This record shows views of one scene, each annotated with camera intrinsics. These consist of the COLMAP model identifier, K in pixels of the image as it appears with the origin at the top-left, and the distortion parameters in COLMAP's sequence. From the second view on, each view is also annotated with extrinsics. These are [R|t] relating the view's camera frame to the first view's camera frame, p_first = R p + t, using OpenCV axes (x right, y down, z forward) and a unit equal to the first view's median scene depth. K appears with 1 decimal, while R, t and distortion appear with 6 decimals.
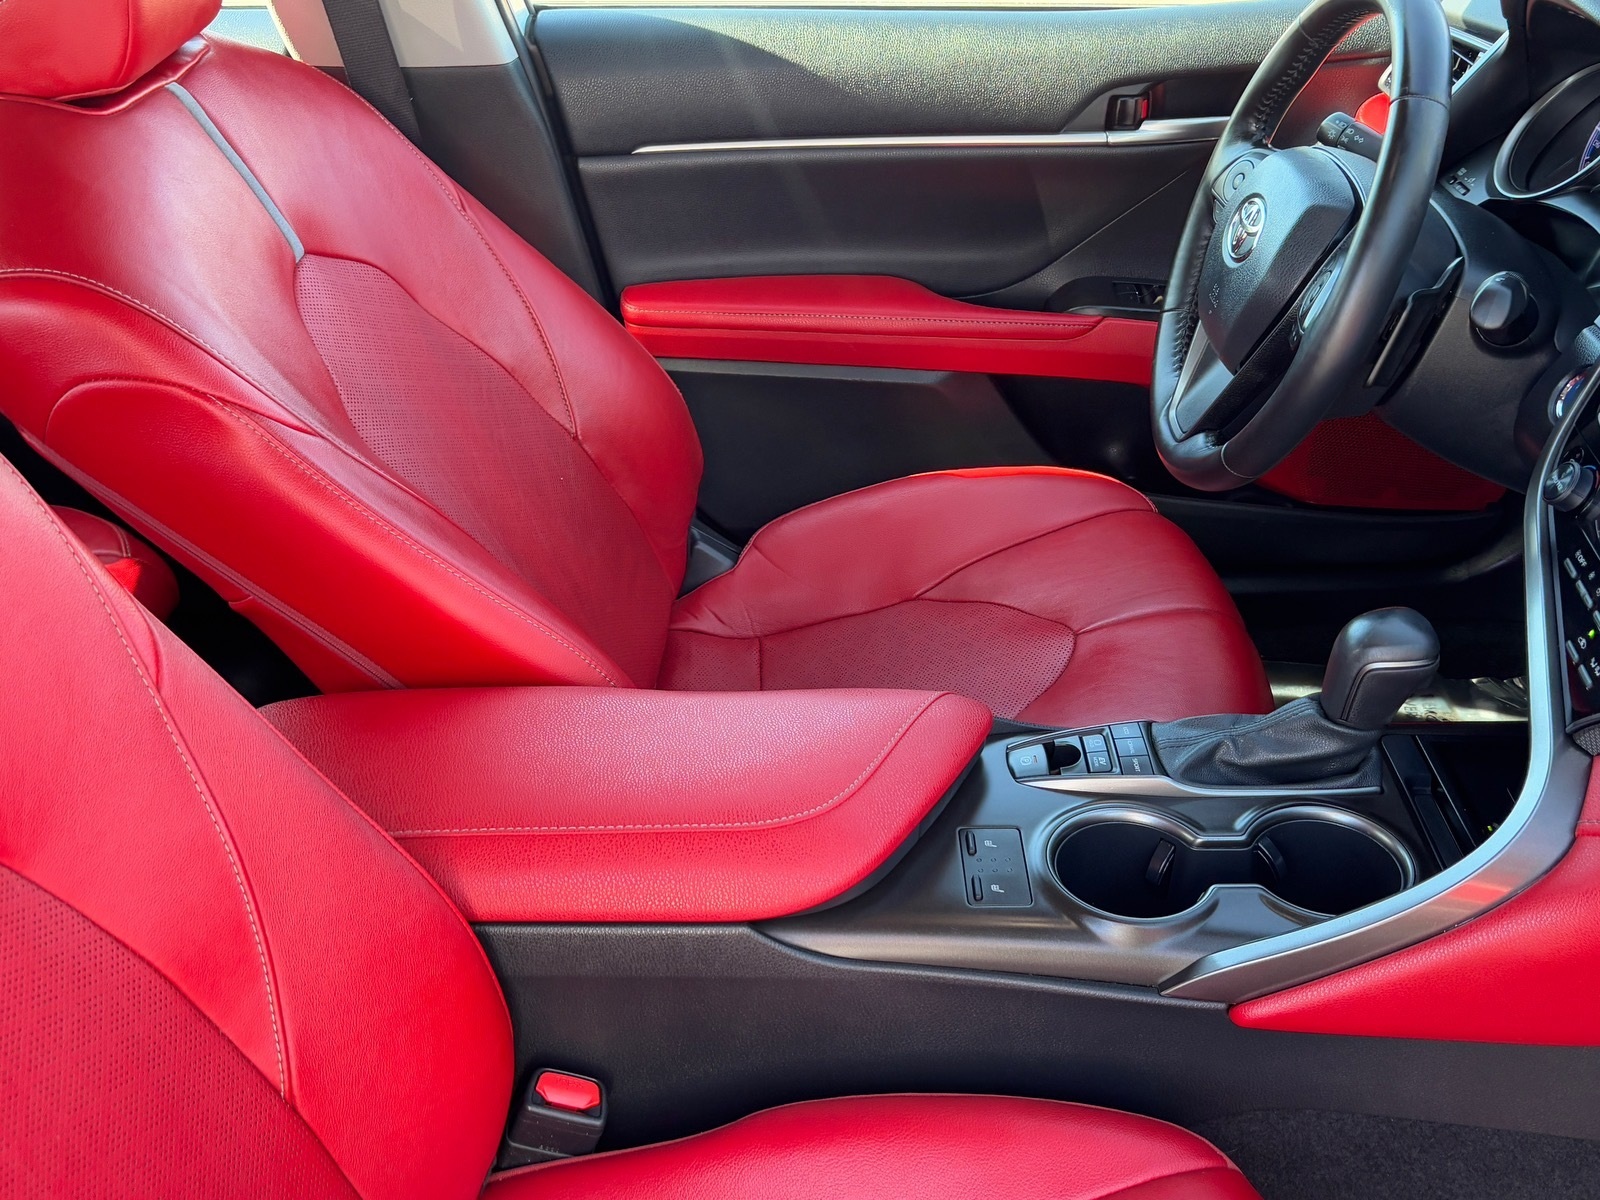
lens RADIAL K [[1627.4, 0, 789.9], [0, 1627.4, 634.9], [0, 0, 1]] dist [0.017900, 0.000000]
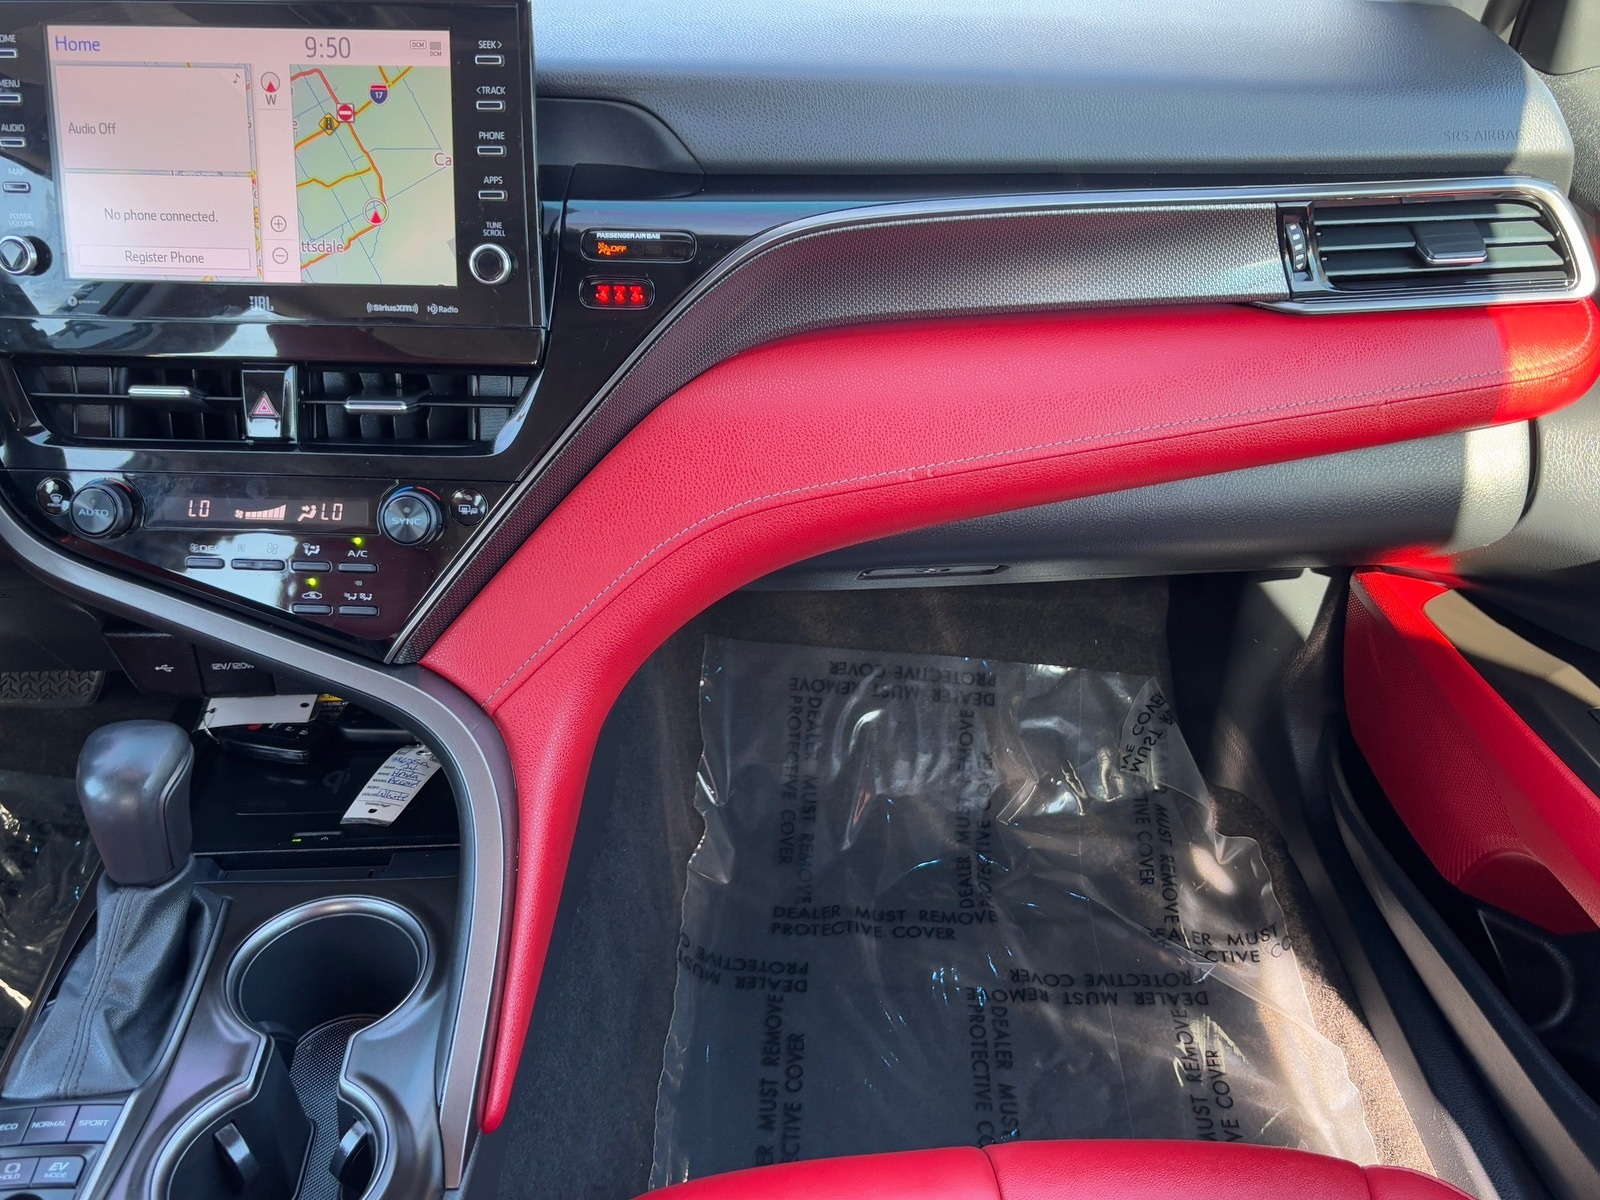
lens RADIAL K [[1464.9, 0, 779.2], [0, 1464.9, 606.1], [0, 0, 1]] dist [0.016417, 0.000000]
pose [[-0.047899, -0.517557, 0.854307, -0.157977], [0.555997, 0.696722, 0.453262, -0.137691], [-0.829803, 0.496703, 0.254388, 0.340440]]
